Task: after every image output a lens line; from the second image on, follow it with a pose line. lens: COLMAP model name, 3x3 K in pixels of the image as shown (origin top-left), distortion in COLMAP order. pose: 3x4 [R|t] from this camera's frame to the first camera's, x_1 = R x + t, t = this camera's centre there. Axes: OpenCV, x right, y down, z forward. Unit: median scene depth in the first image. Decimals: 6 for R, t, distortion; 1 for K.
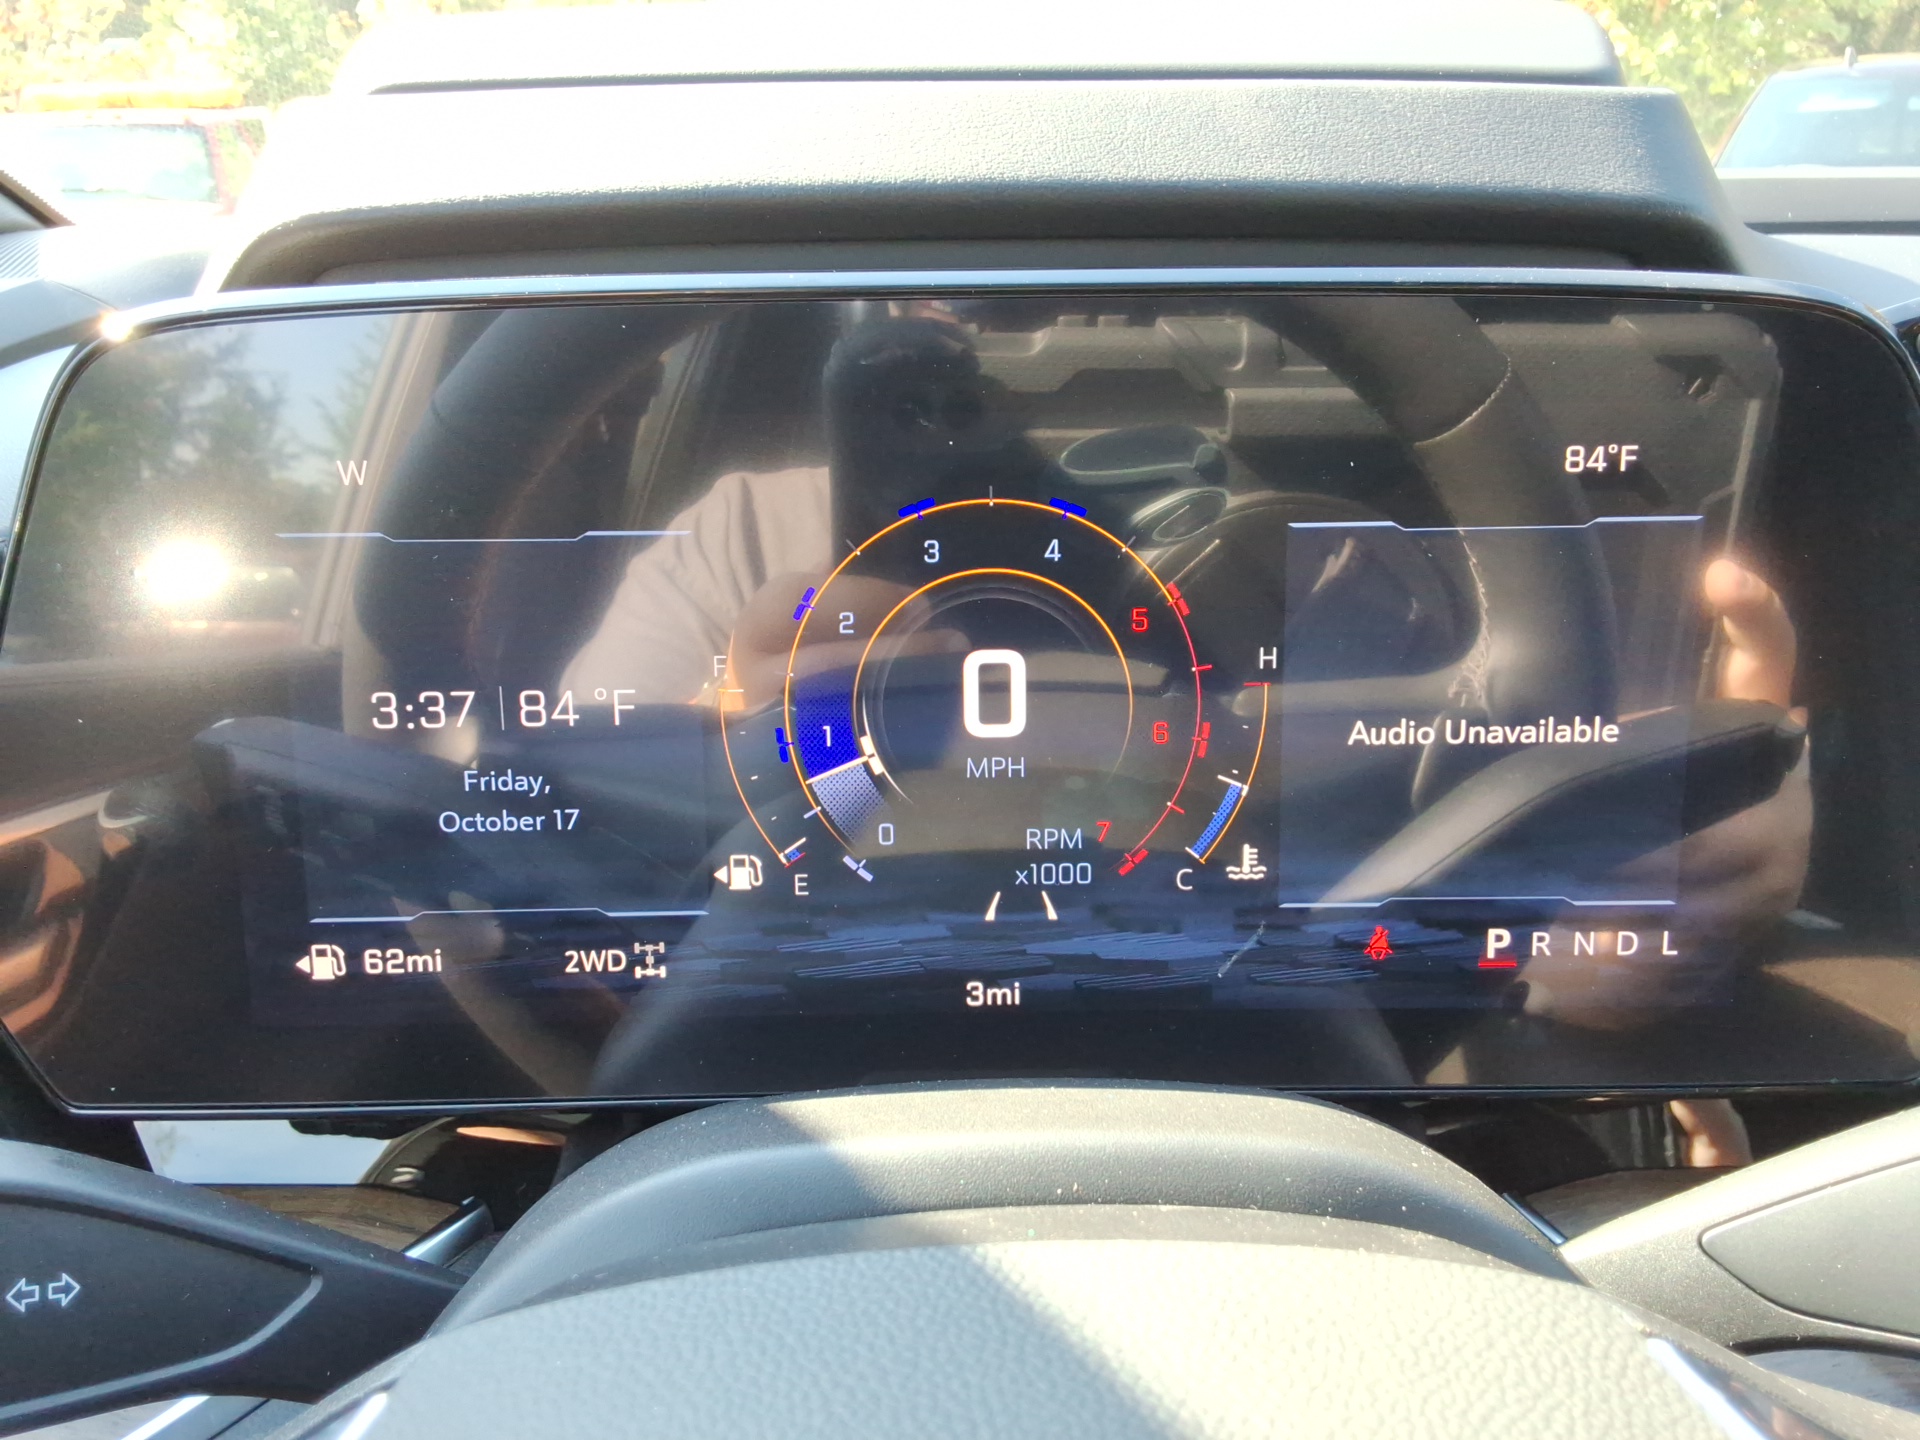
lens RADIAL K [[1547.1, 0, 954.8], [0, 1547.1, 706.0], [0, 0, 1]] dist [0.091369, -0.136858]
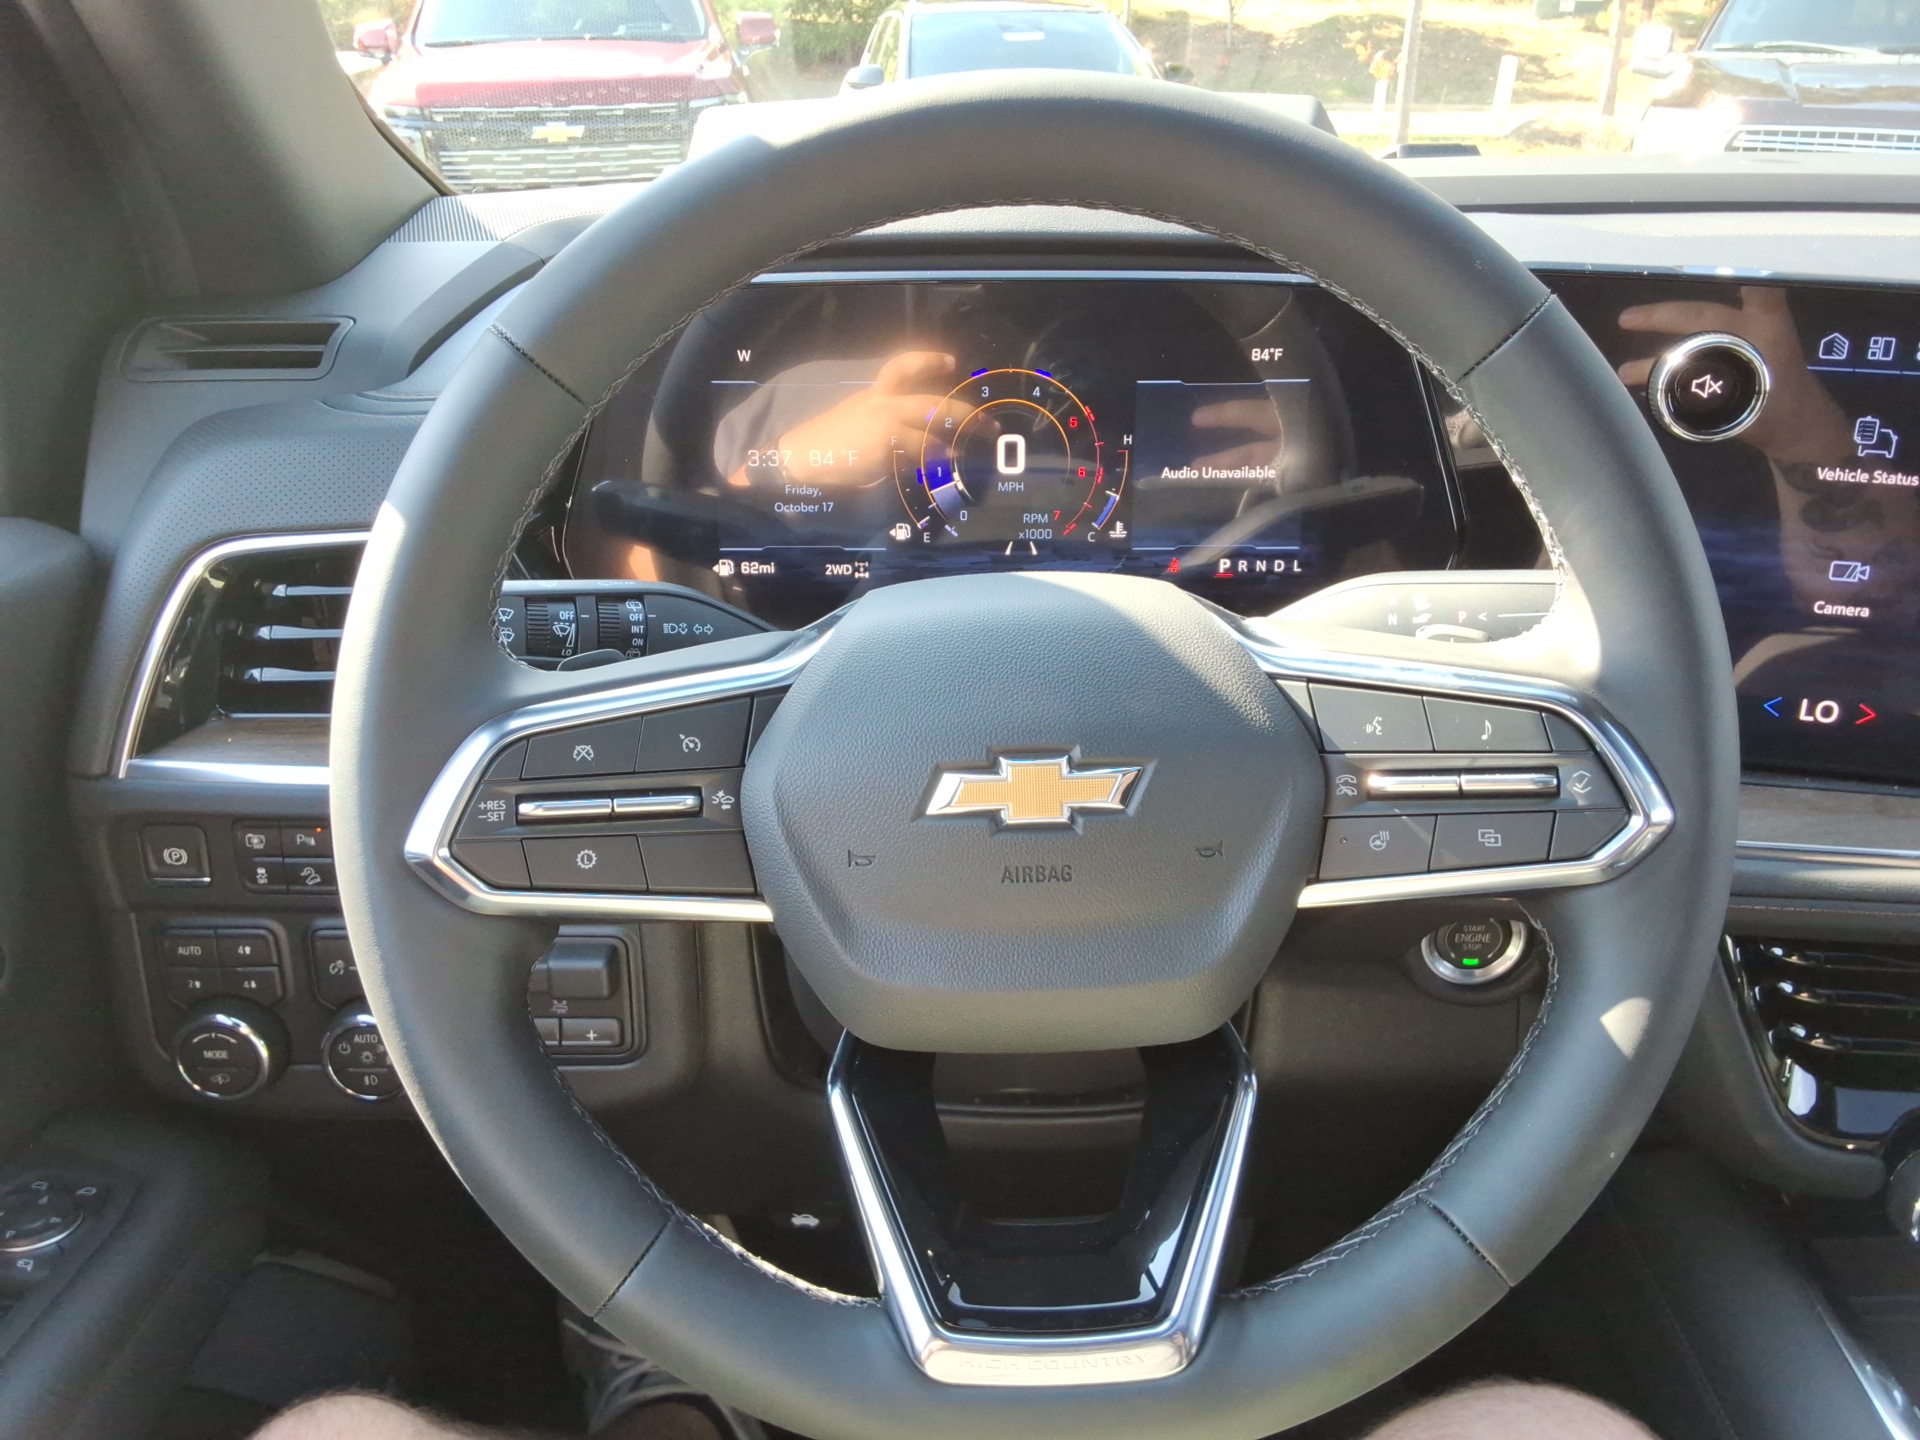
lens RADIAL K [[1602.0, 0, 964.6], [0, 1602.0, 732.2], [0, 0, 1]] dist [0.066757, -0.112361]
pose [[0.999927, 0.008170, 0.008949, -0.061690], [-0.009001, 0.995229, 0.097149, 0.172211], [-0.008112, -0.097222, 0.995230, -1.430093]]
